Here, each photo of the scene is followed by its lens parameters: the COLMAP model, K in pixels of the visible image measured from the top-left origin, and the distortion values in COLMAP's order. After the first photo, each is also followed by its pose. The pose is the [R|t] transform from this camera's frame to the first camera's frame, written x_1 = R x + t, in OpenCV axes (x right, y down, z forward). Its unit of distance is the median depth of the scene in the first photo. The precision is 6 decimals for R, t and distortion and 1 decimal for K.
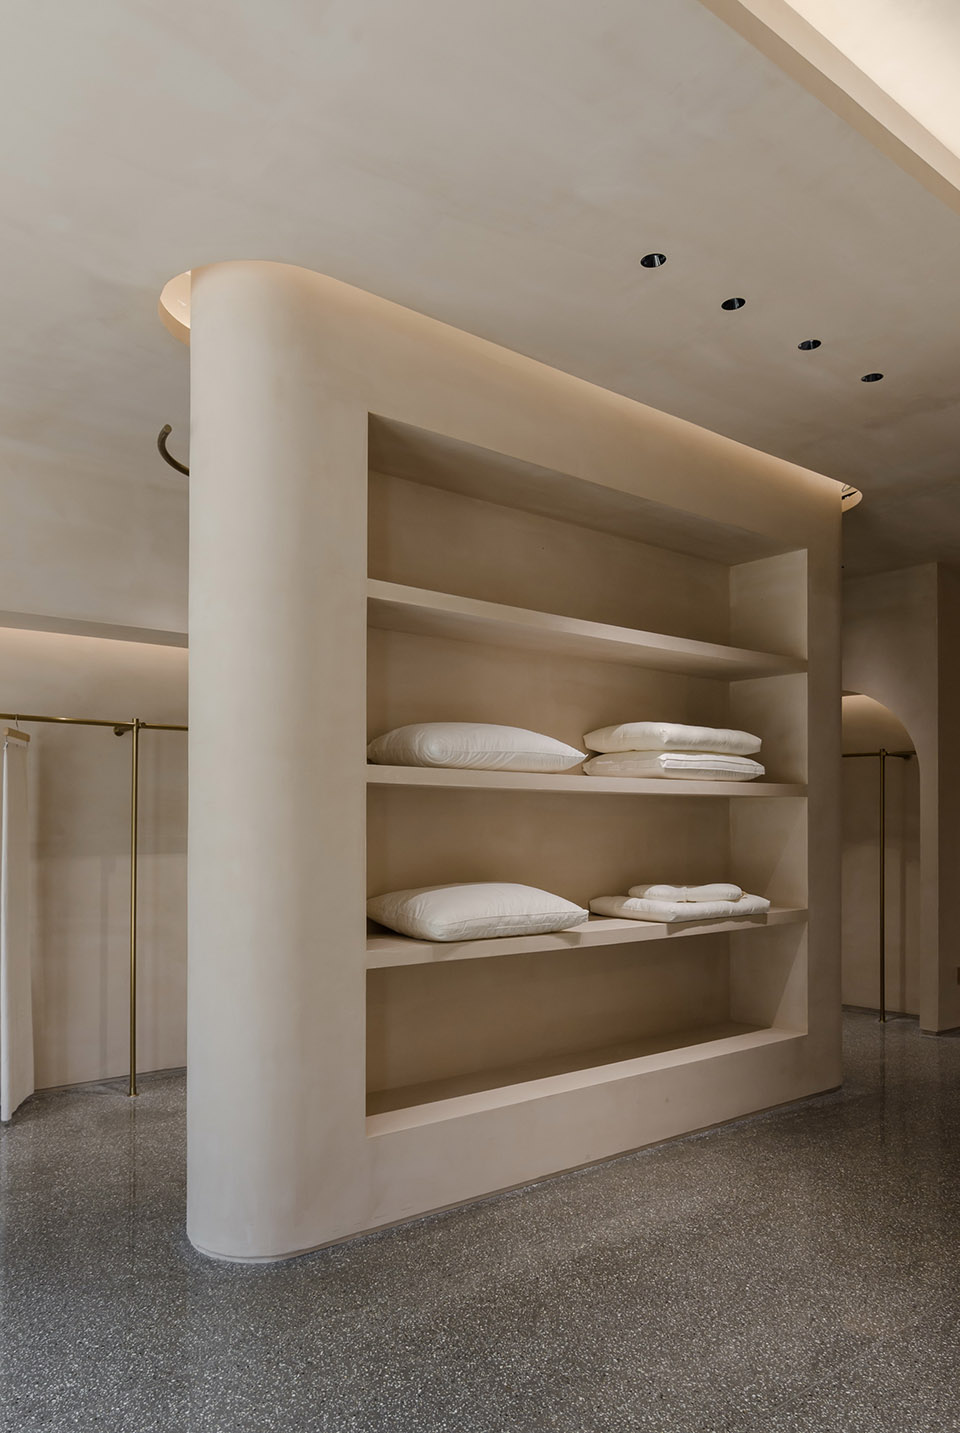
lens RADIAL K [[1008.5, 0, 476.3], [0, 1008.5, 820.3], [0, 0, 1]] dist [-0.003859, -0.001052]
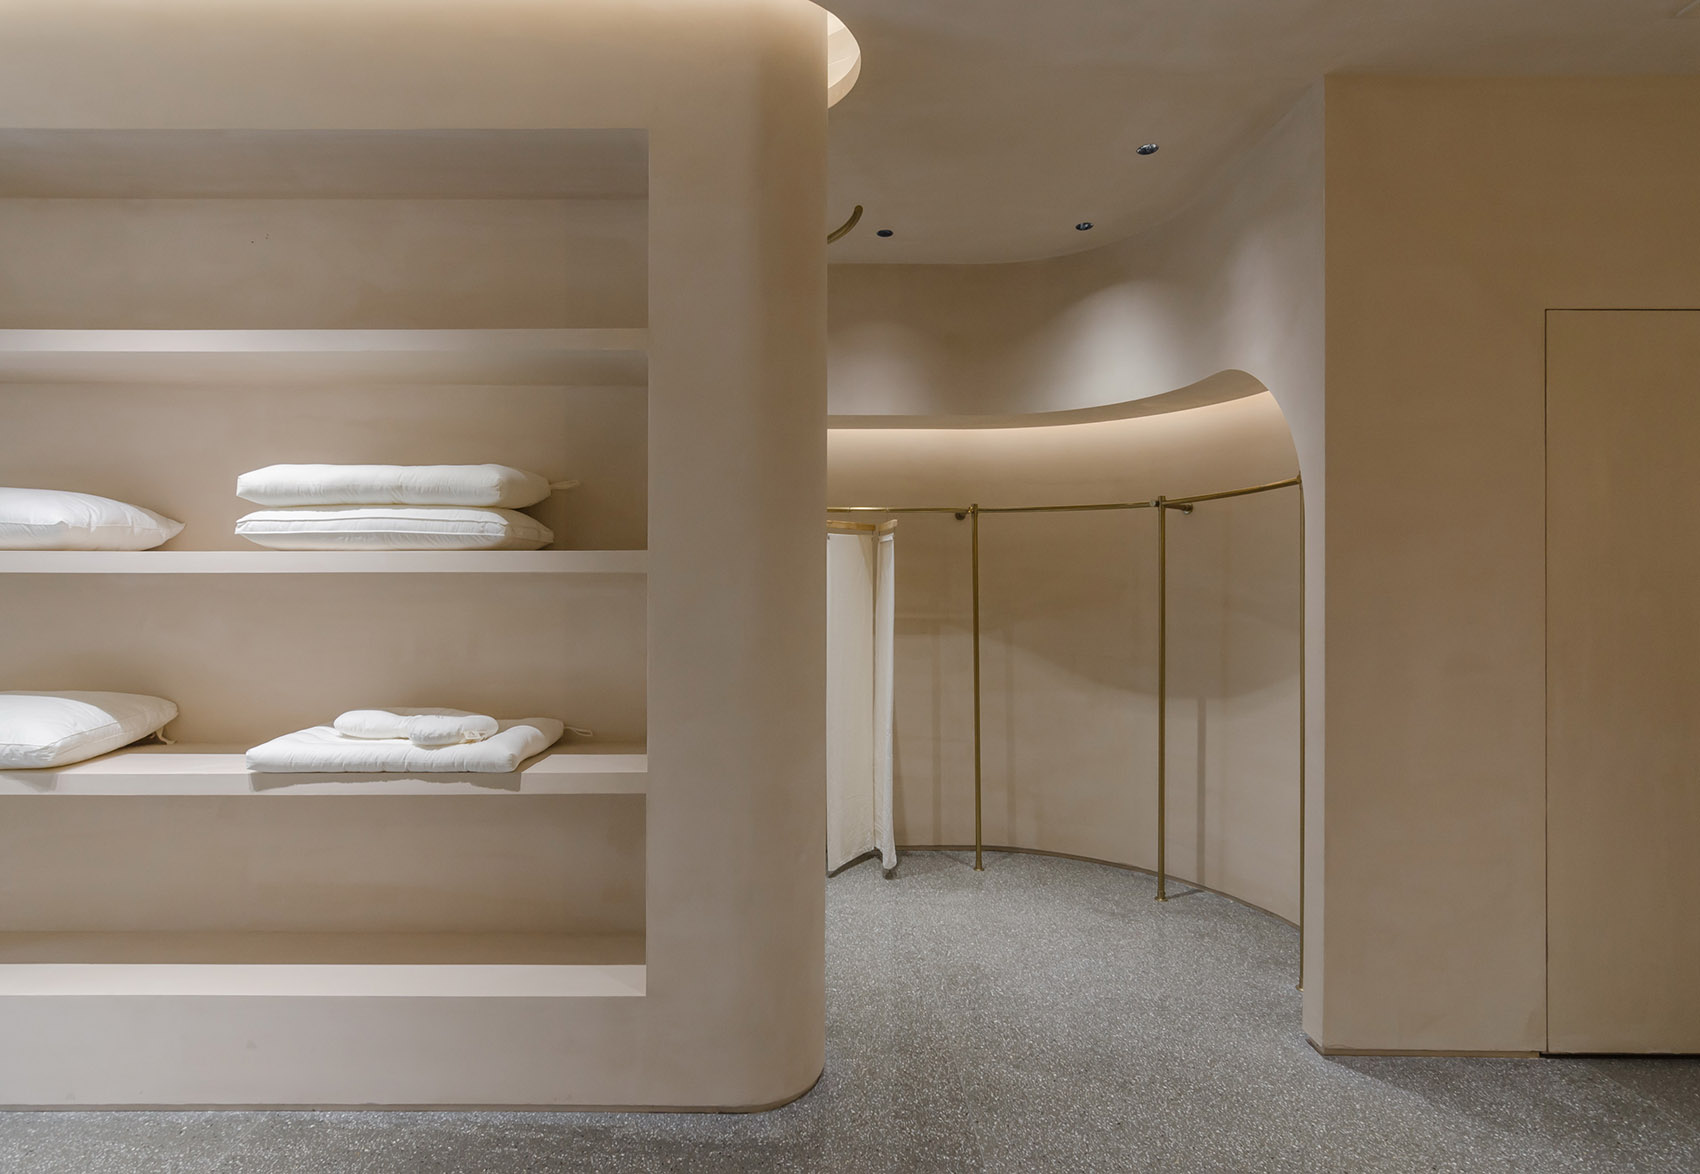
lens RADIAL K [[961.3, 0, 847.9], [0, 961.3, 601.9], [0, 0, 1]] dist [-0.002866, 0.000026]
pose [[0.774320, -0.001808, -0.632792, 0.813450], [0.002065, 0.999998, -0.000330, -0.006575], [0.632791, -0.001051, 0.774322, 0.707473]]
